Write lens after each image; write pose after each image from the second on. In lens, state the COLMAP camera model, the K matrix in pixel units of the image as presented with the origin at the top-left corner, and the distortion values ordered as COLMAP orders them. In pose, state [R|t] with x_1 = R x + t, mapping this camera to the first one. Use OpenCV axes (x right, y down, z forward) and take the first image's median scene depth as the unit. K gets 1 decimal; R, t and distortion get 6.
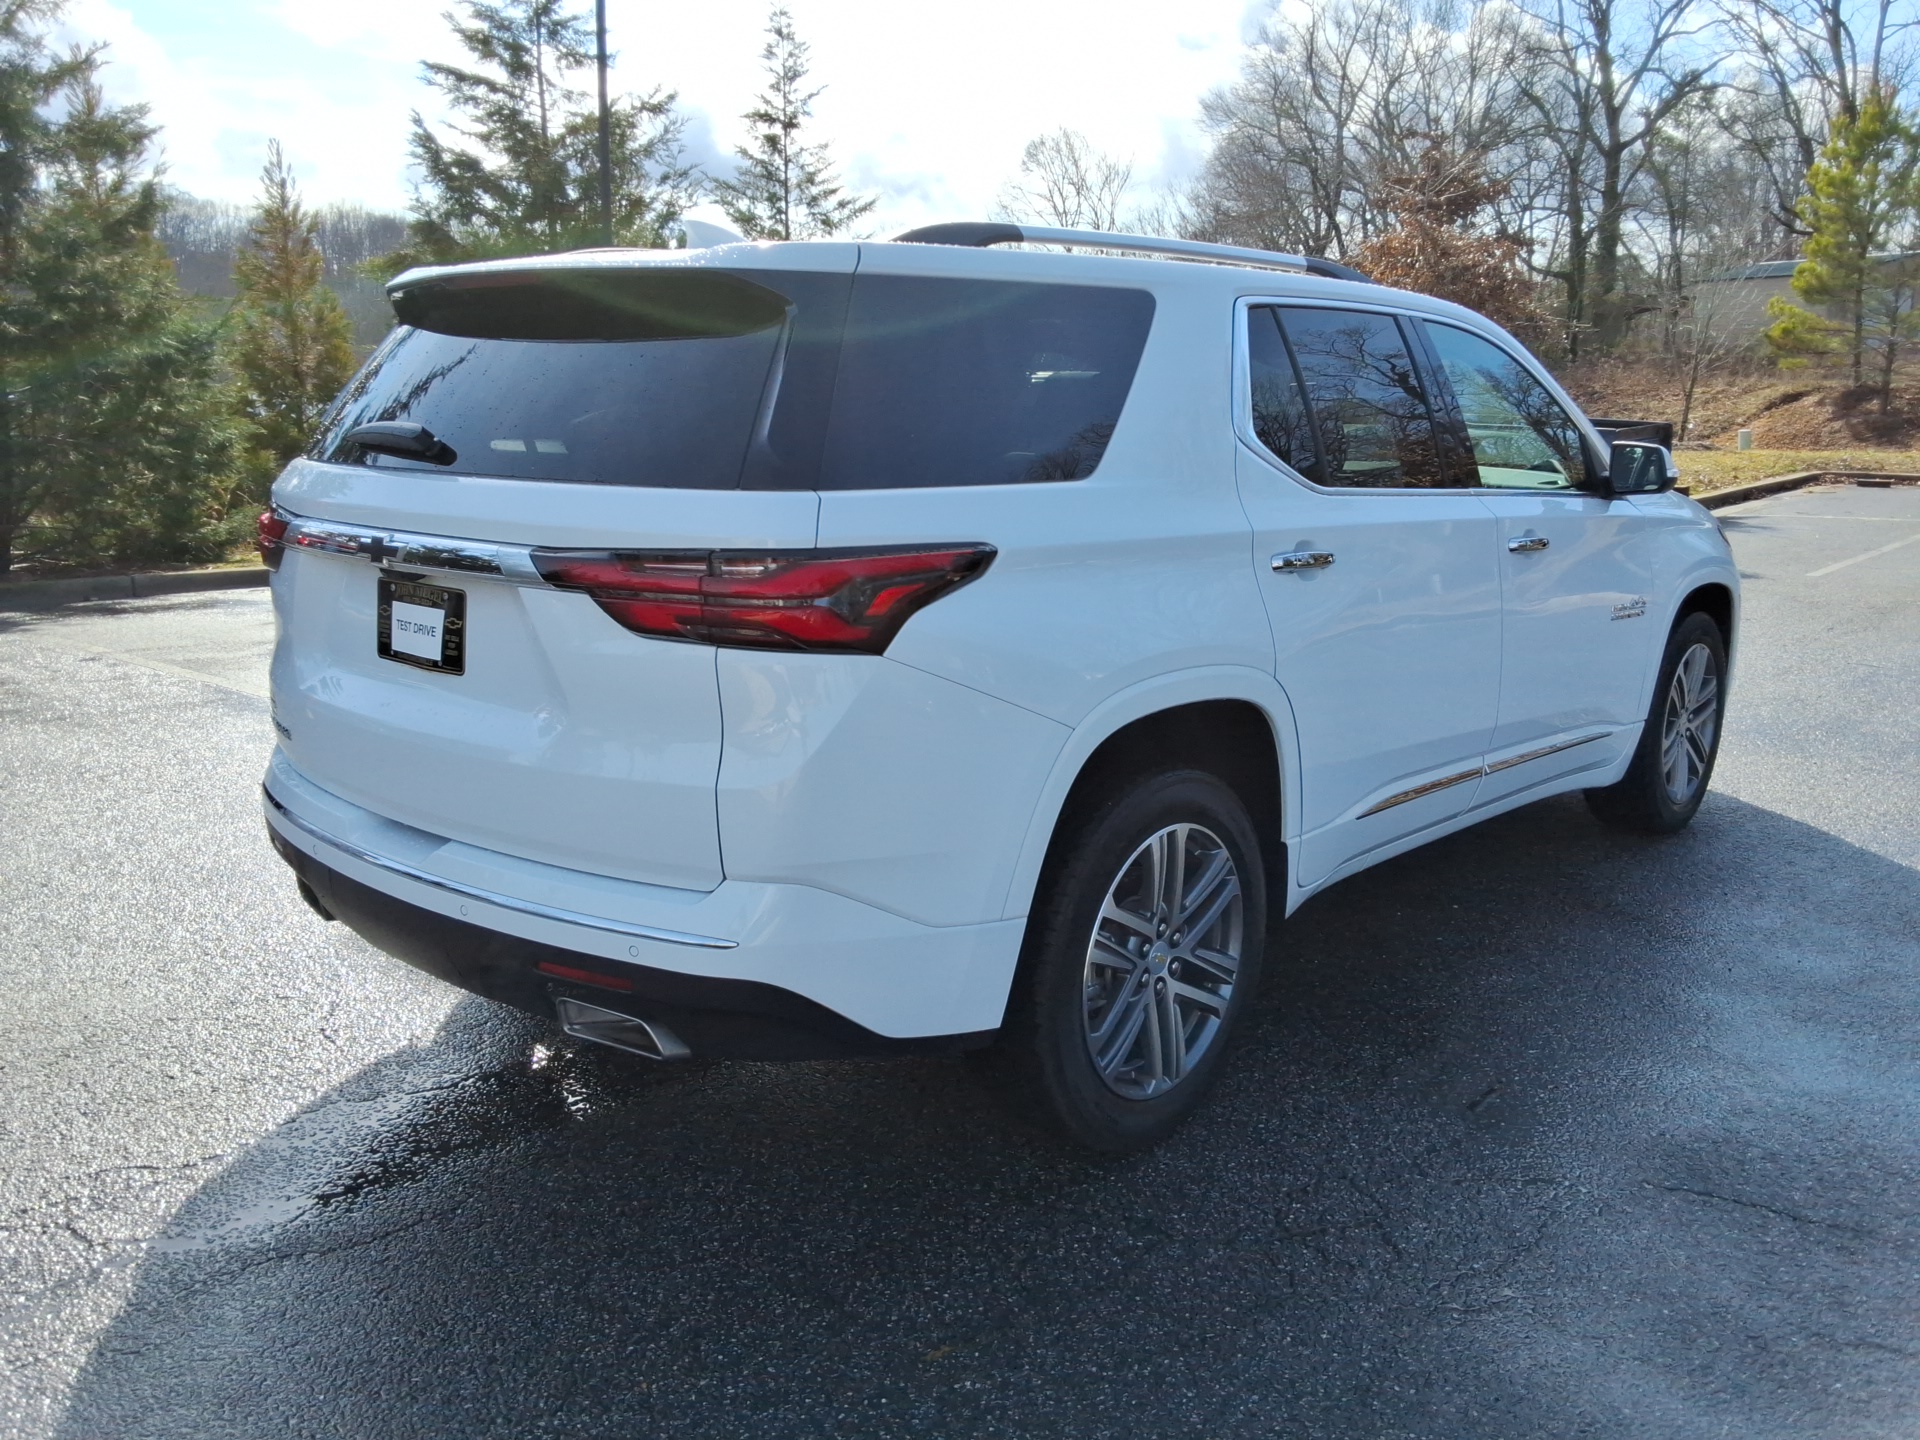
lens RADIAL K [[1544.9, 0, 974.5], [0, 1544.9, 697.3], [0, 0, 1]] dist [0.118395, -0.174768]
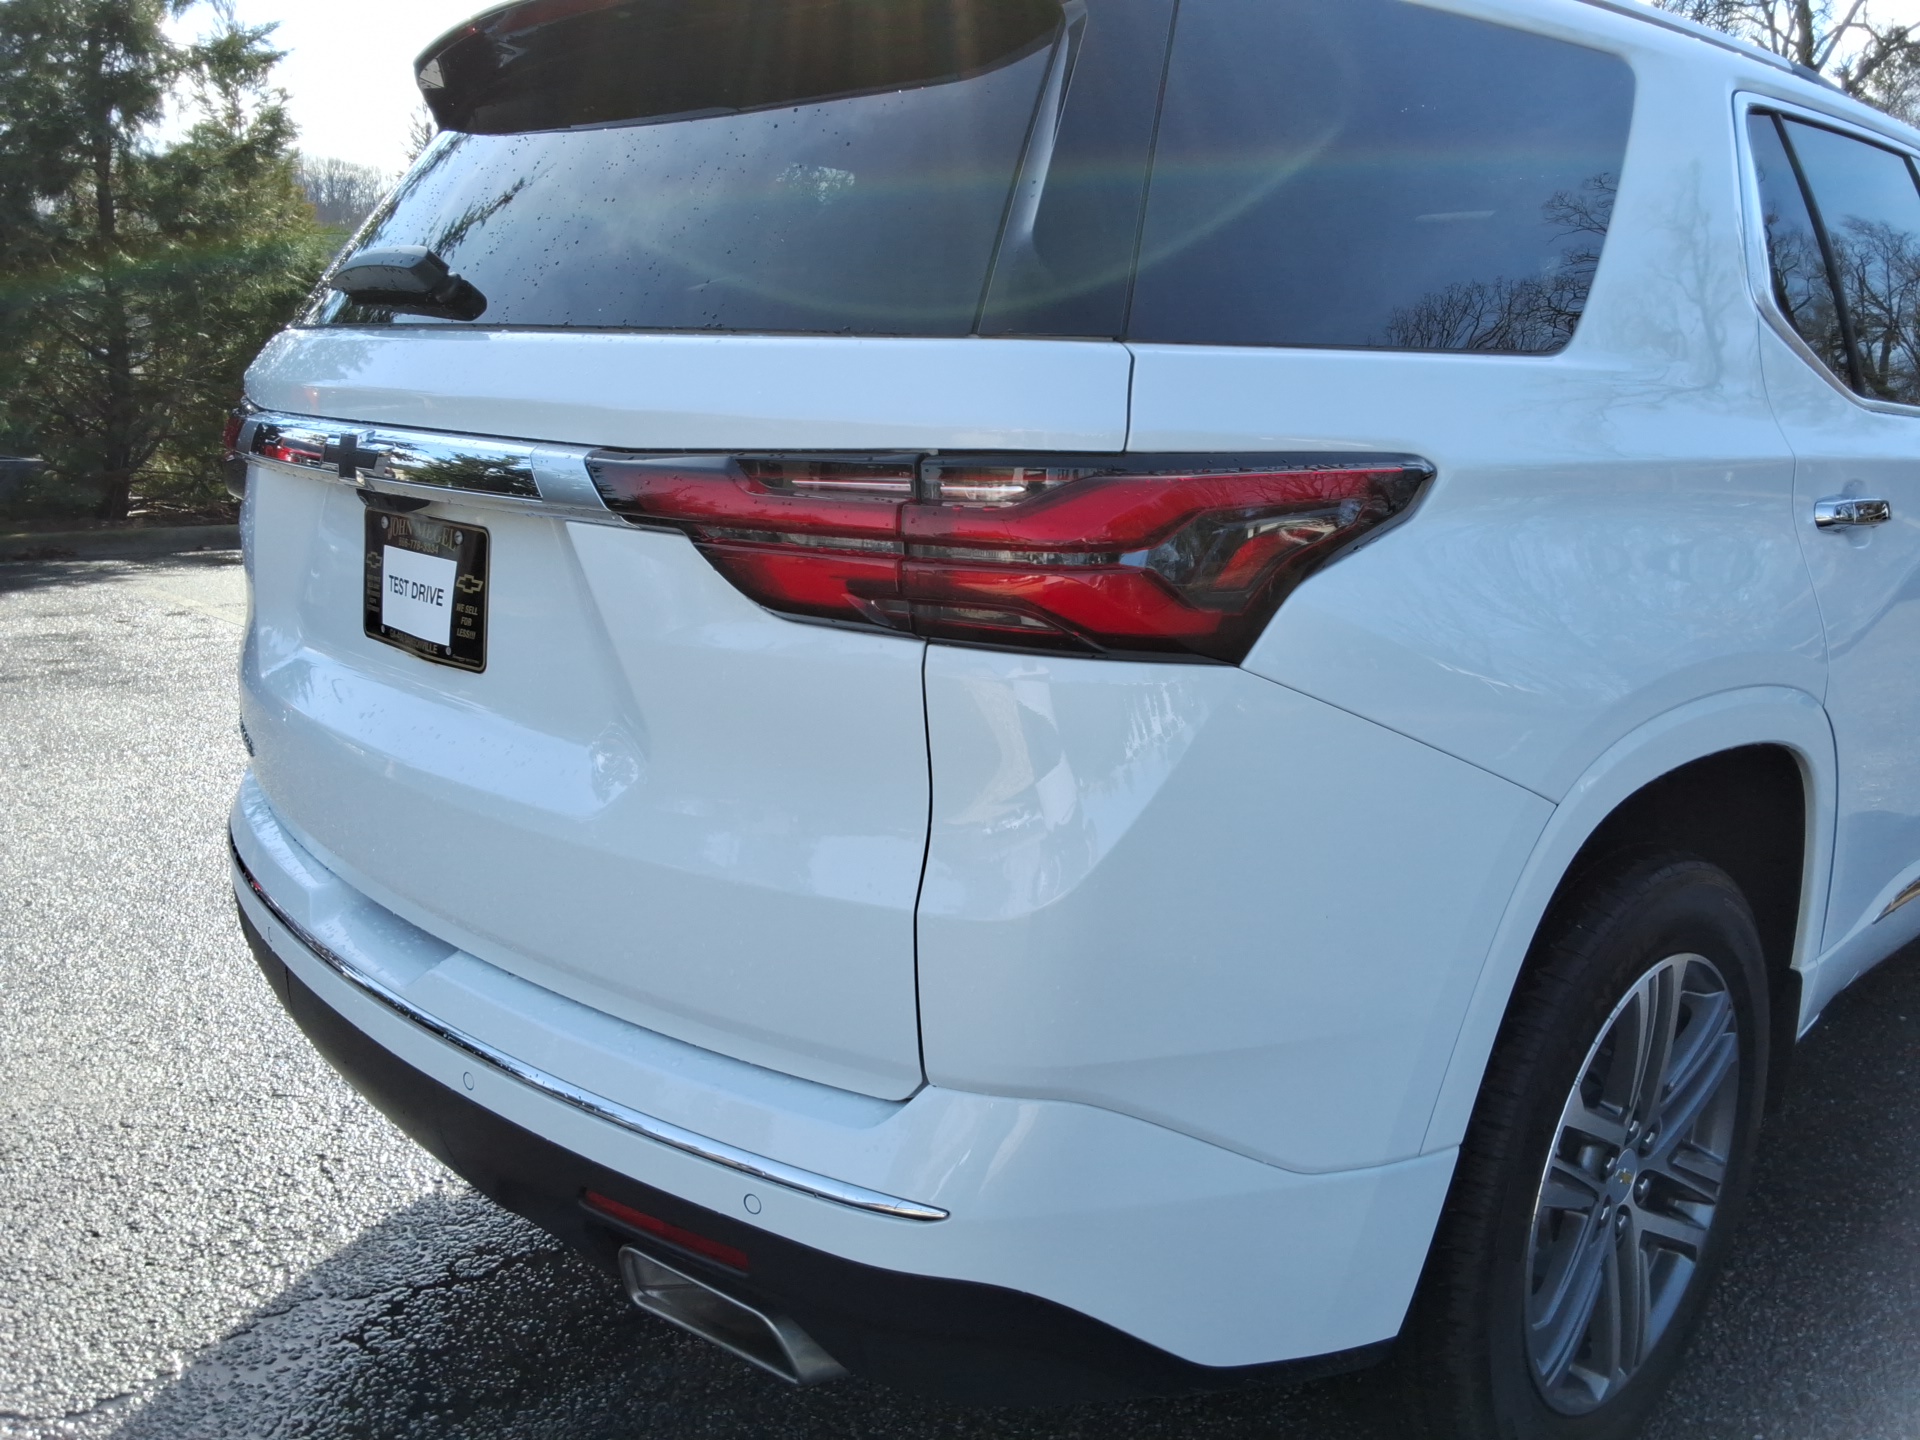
lens RADIAL K [[1544.9, 0, 971.9], [0, 1544.9, 713.0], [0, 0, 1]] dist [0.118395, -0.174768]
pose [[0.995948, 0.031535, -0.084225, -0.086691], [-0.029170, 0.999149, 0.029168, -0.019860], [0.085073, -0.026593, 0.996020, 0.396801]]
